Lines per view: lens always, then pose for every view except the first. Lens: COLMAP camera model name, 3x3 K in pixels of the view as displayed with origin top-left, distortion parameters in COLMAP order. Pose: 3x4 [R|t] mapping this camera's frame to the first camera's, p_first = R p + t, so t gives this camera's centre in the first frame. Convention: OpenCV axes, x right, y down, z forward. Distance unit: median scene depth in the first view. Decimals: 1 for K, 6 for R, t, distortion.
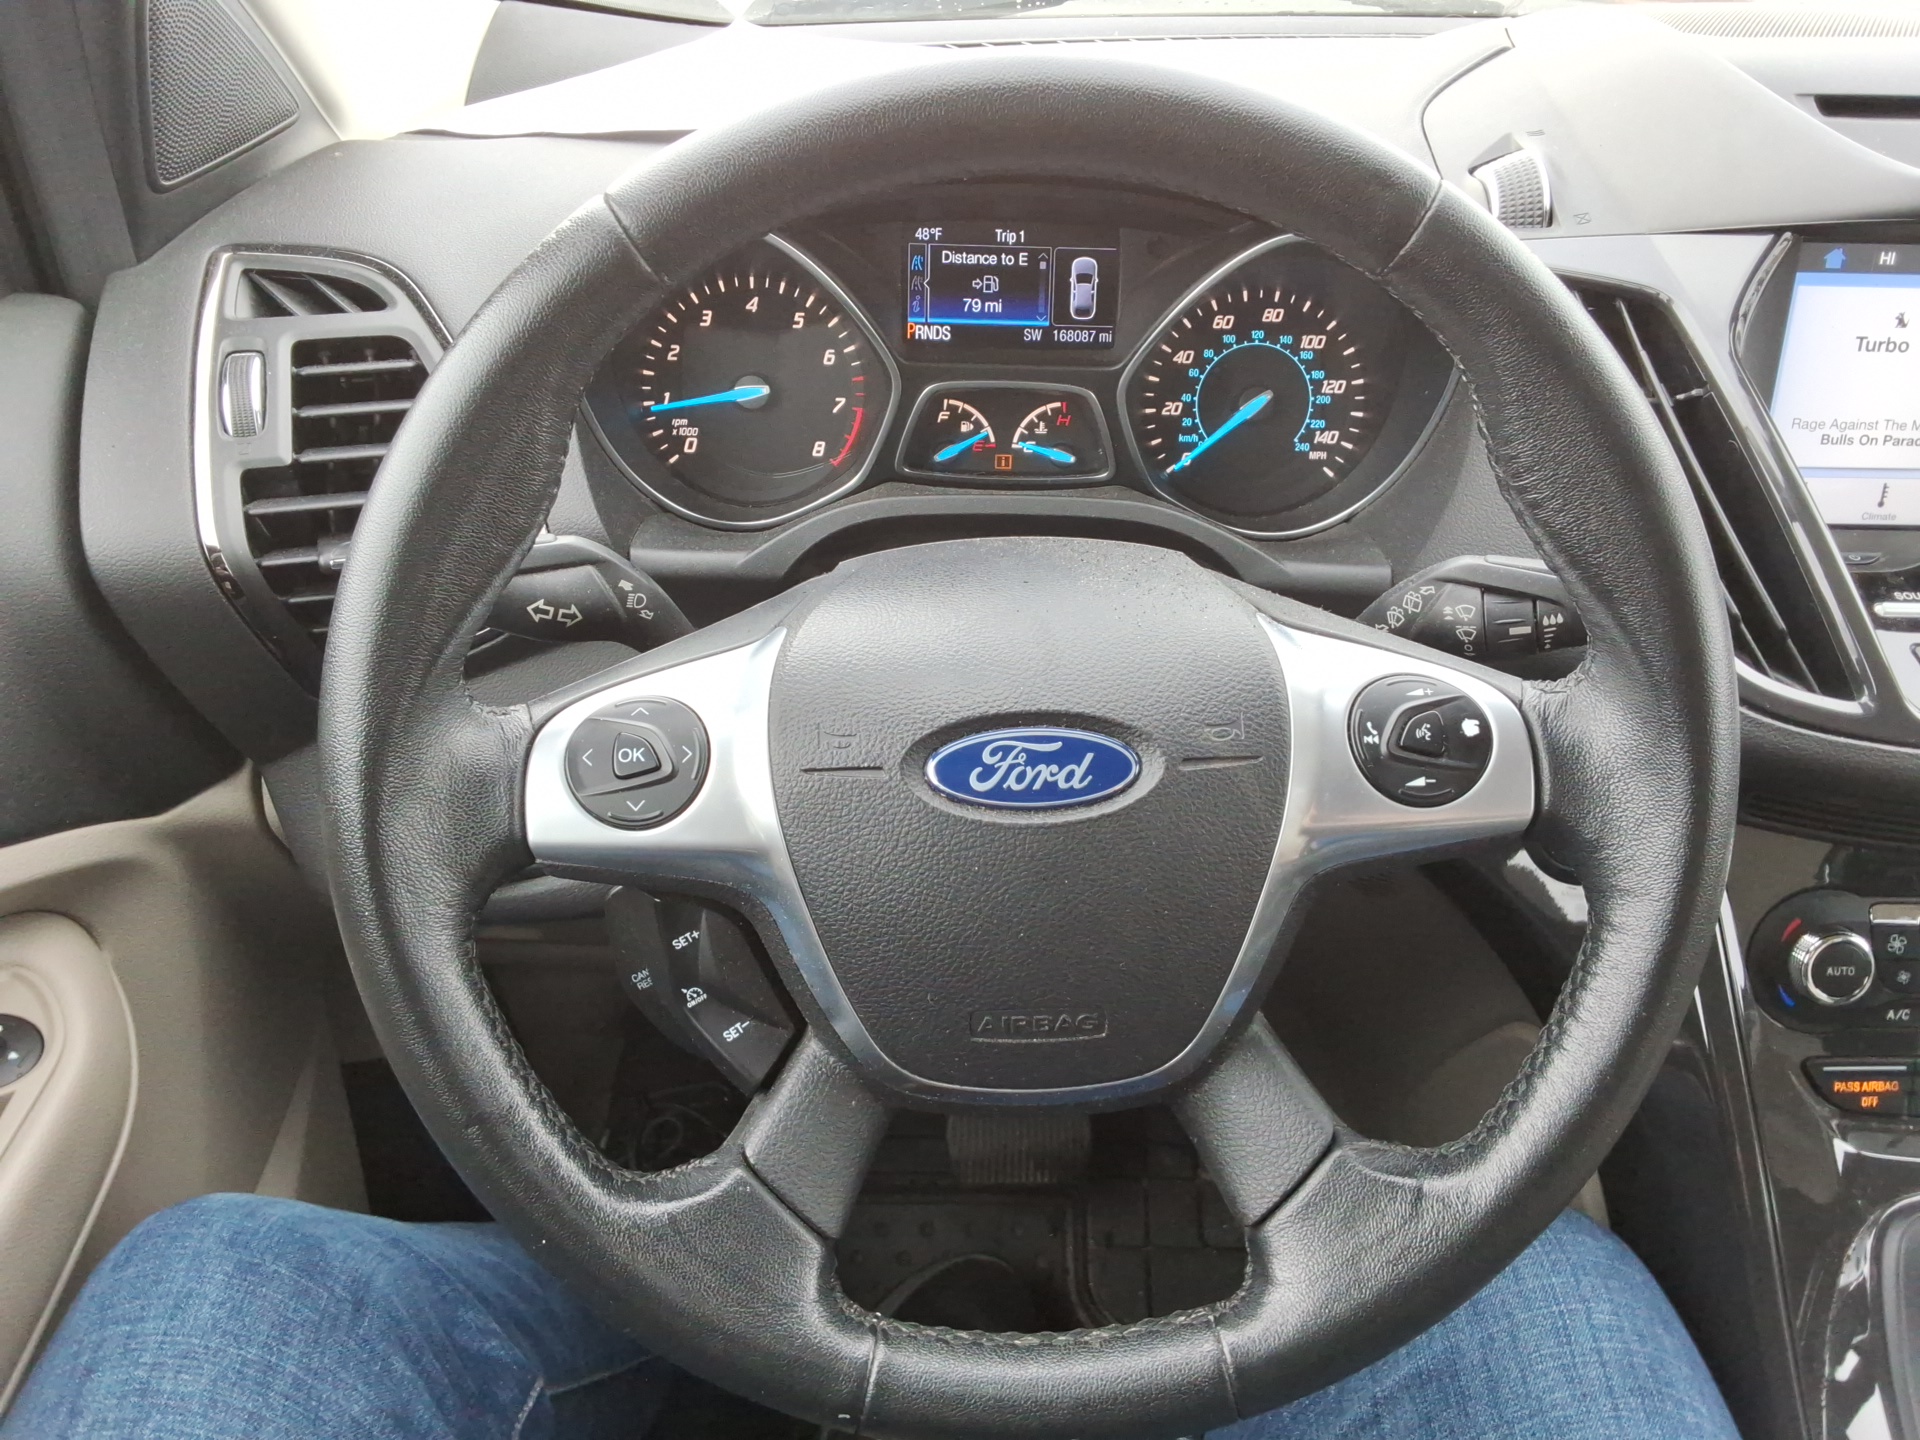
lens RADIAL K [[1556.6, 0, 971.3], [0, 1556.6, 703.6], [0, 0, 1]] dist [0.133254, -0.202062]
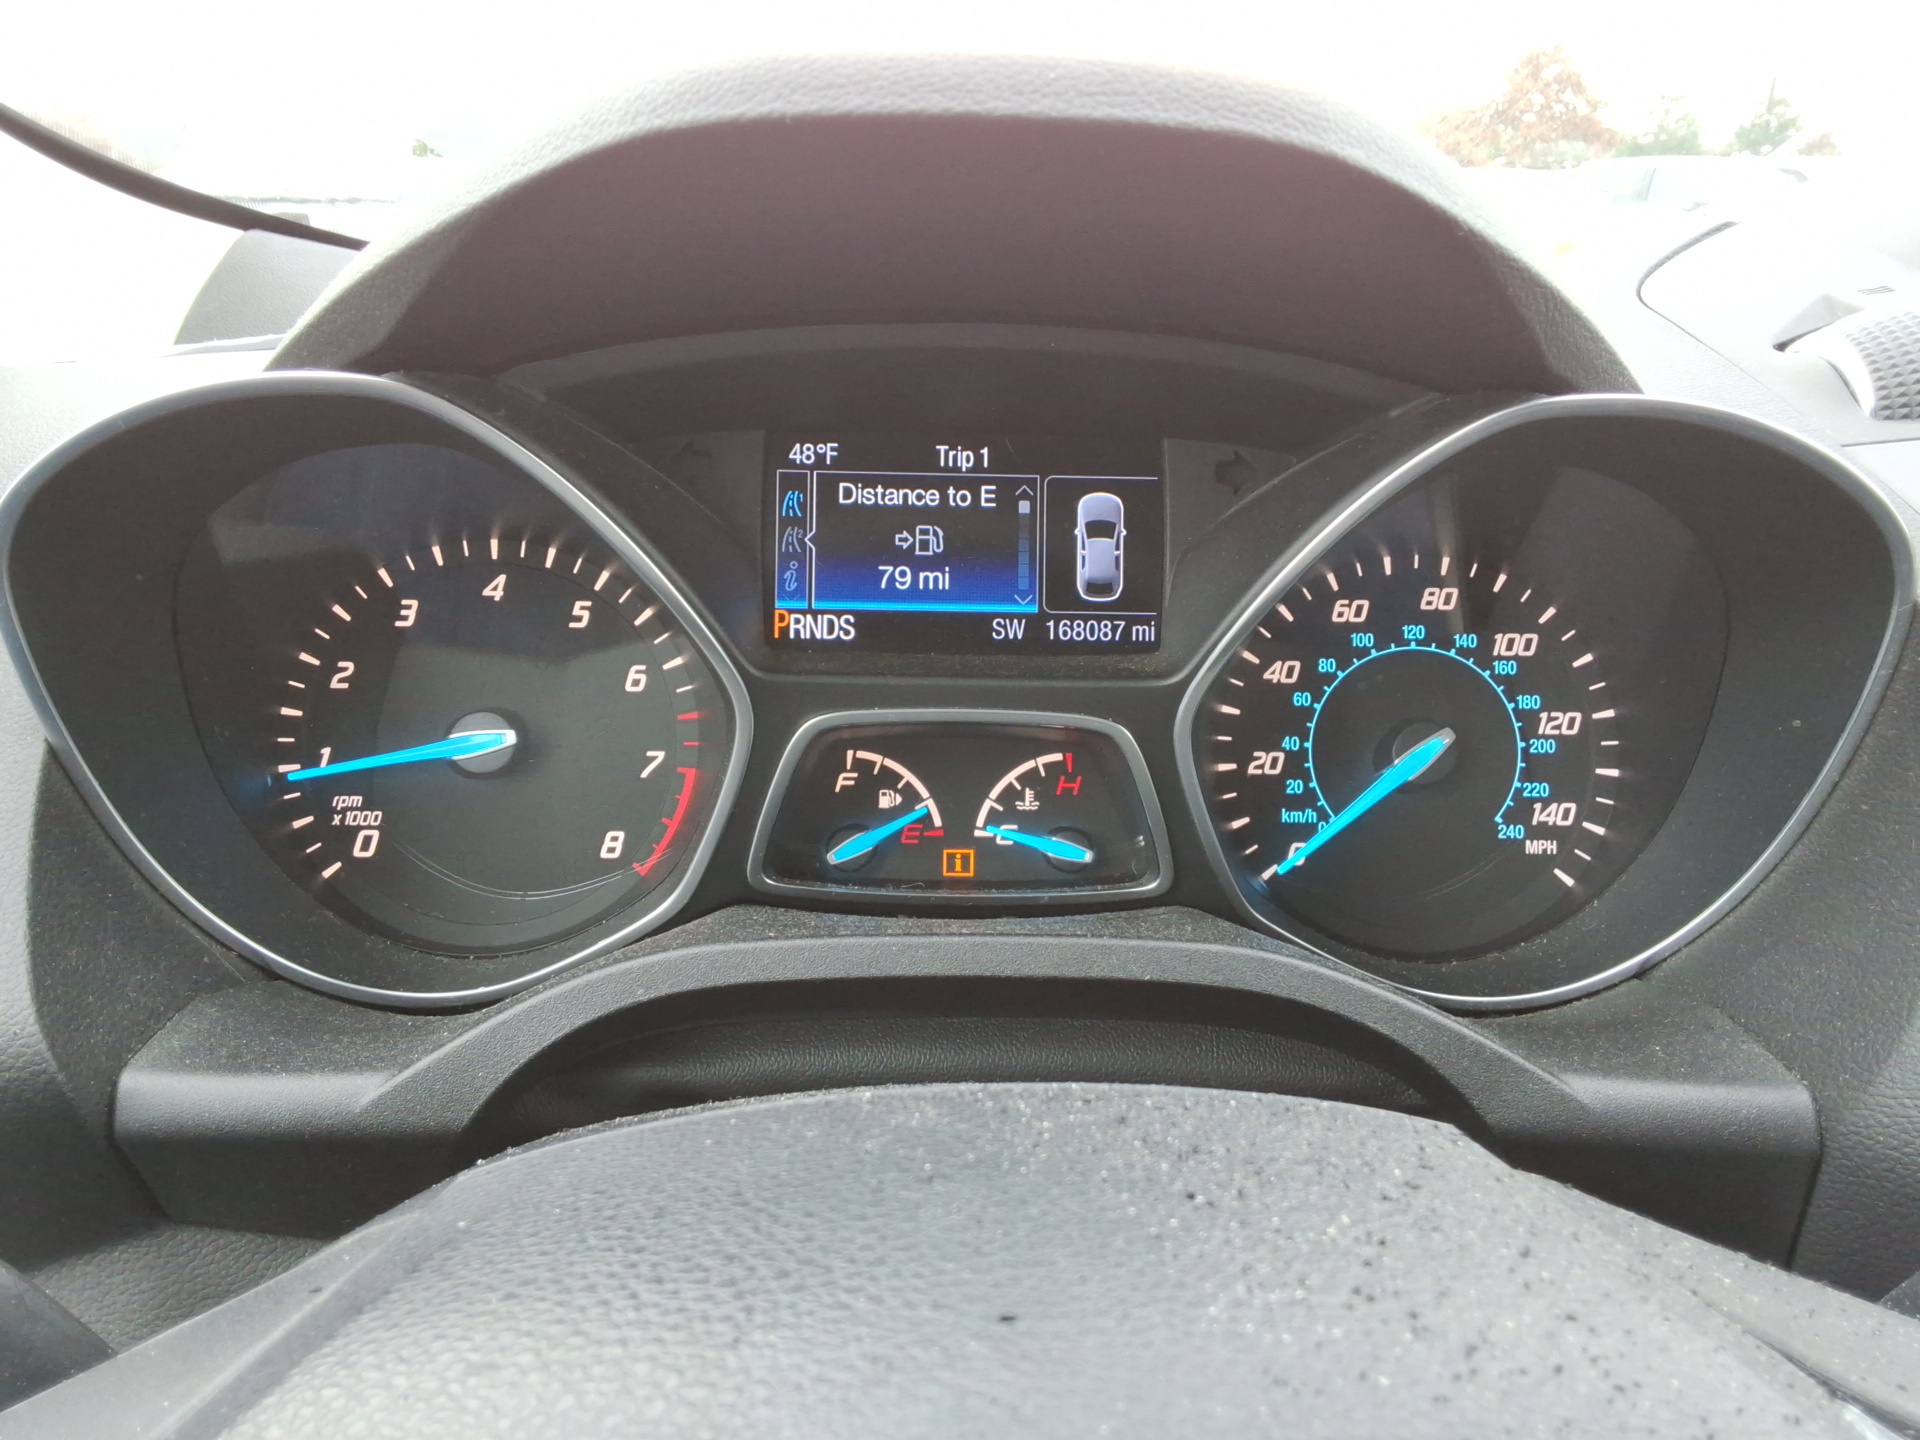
lens RADIAL K [[1556.6, 0, 971.3], [0, 1556.6, 703.6], [0, 0, 1]] dist [0.133254, -0.202062]
pose [[0.999783, -0.011973, 0.017026, 0.016629], [0.015808, 0.968911, -0.246903, -0.076596], [-0.013540, 0.247118, 0.968891, 0.475160]]
